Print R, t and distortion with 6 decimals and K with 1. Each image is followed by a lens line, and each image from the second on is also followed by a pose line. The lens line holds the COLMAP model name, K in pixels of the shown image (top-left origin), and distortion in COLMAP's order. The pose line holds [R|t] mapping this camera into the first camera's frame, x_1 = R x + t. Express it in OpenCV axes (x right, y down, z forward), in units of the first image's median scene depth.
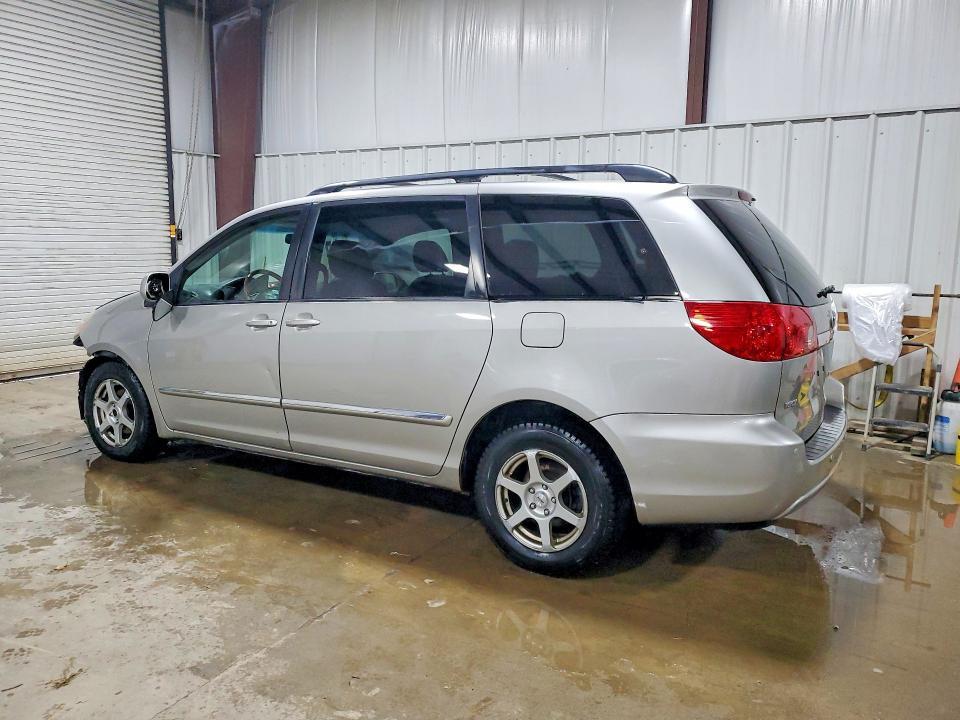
lens RADIAL K [[782.2, 0, 474.6], [0, 782.2, 362.1], [0, 0, 1]] dist [-0.010736, 0.028638]
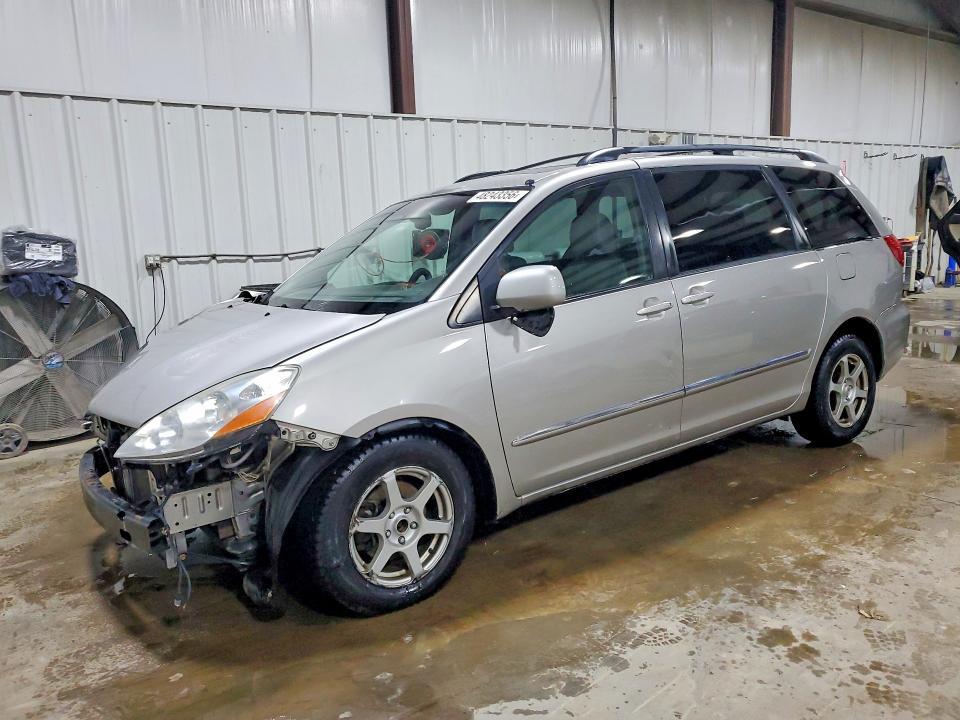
lens RADIAL K [[782.2, 0, 472.9], [0, 782.2, 358.4], [0, 0, 1]] dist [-0.010736, 0.028638]
pose [[0.367375, -0.183604, 0.911770, -1.237580], [0.194987, 0.973740, 0.117517, -0.148565], [-0.909404, 0.134611, 0.393528, 0.929384]]
